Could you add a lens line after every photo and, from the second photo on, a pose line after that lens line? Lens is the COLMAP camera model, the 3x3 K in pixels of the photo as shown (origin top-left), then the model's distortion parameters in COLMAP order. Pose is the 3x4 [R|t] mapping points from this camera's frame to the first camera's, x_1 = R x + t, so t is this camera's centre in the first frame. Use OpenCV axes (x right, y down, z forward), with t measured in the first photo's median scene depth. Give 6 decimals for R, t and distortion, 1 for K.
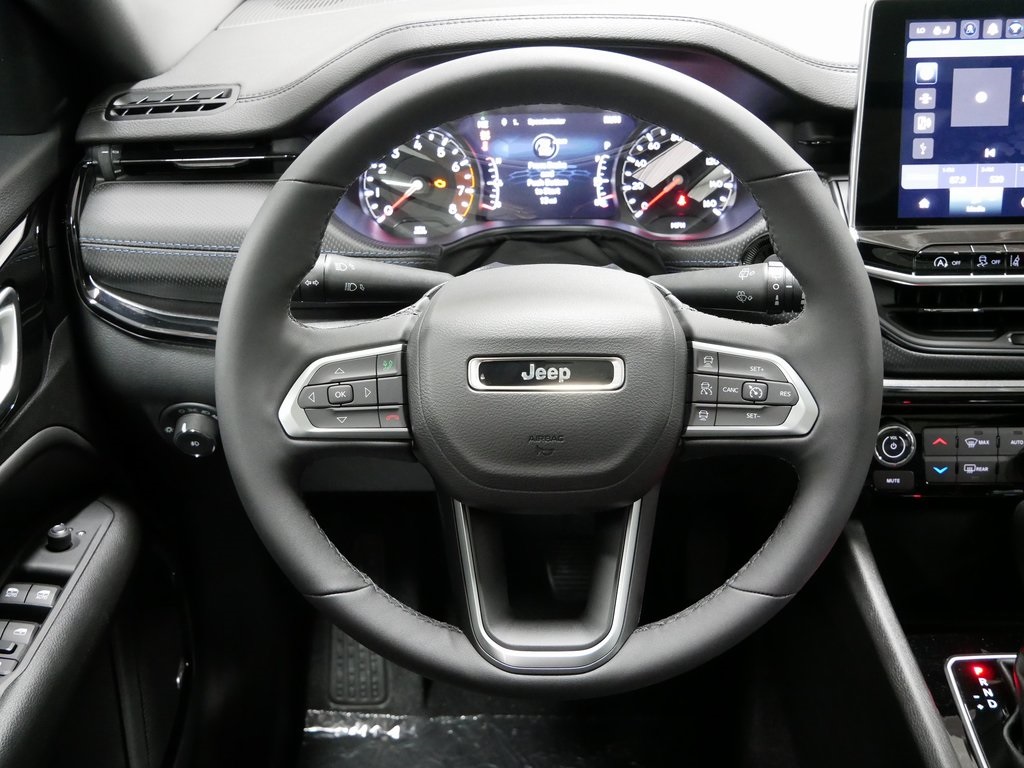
lens RADIAL K [[1324.5, 0, 512.0], [0, 1324.5, 384.0], [0, 0, 1]] dist [0.013954, 0.101231]
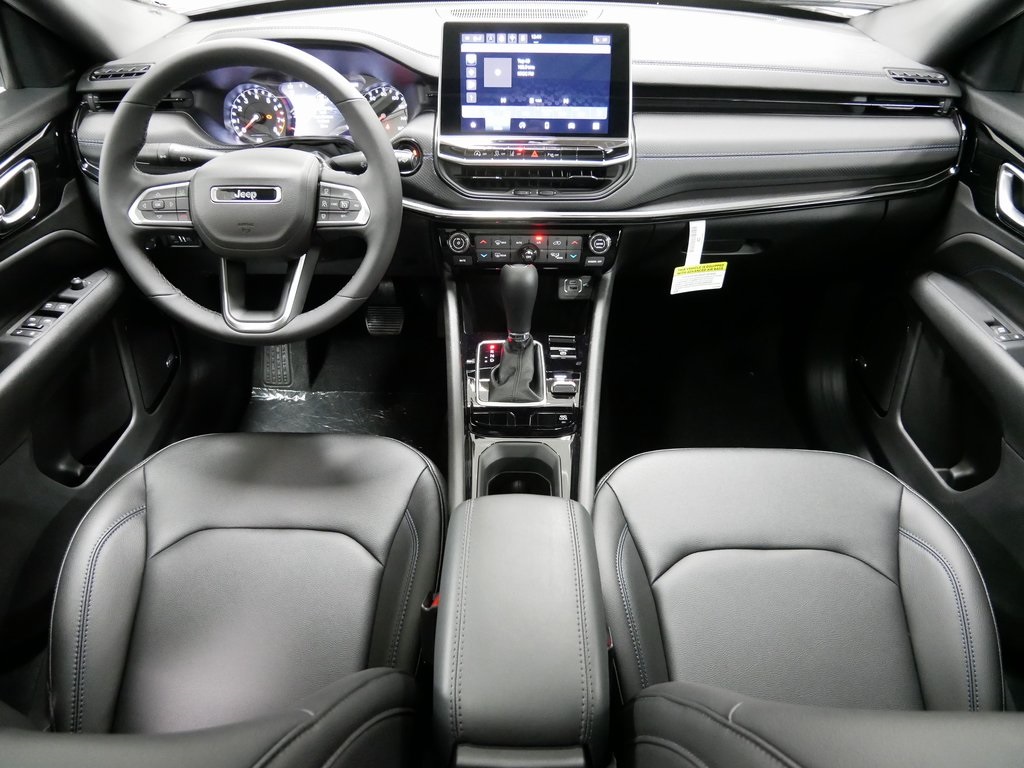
lens RADIAL K [[728.2, 0, 512.0], [0, 728.2, 384.0], [0, 0, 1]] dist [-0.055659, 0.028920]
pose [[0.999753, 0.013856, 0.017385, 0.361326], [-0.016474, 0.986835, 0.160891, 0.082057], [-0.014926, -0.161138, 0.986819, -0.186098]]
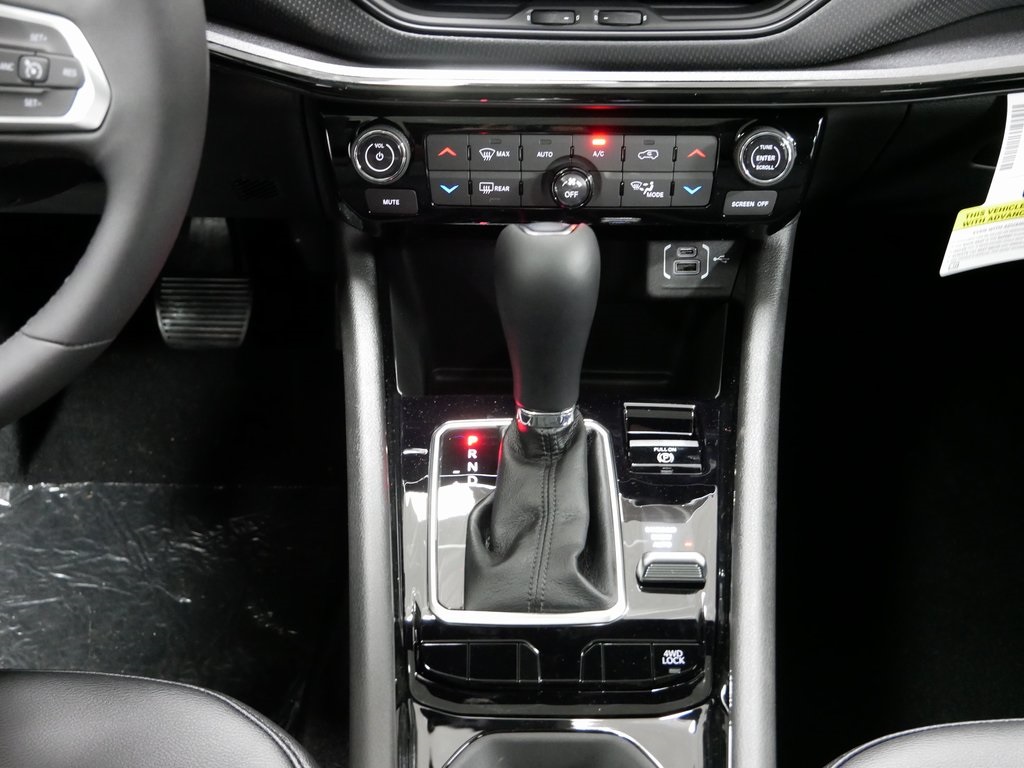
lens RADIAL K [[1469.4, 0, 512.0], [0, 1469.4, 384.0], [0, 0, 1]] dist [0.014367, 0.009827]
pose [[0.999638, 0.011201, 0.024456, 0.350479], [-0.015493, 0.982980, 0.183057, 0.019285], [-0.021989, -0.183370, 0.982798, 0.133111]]
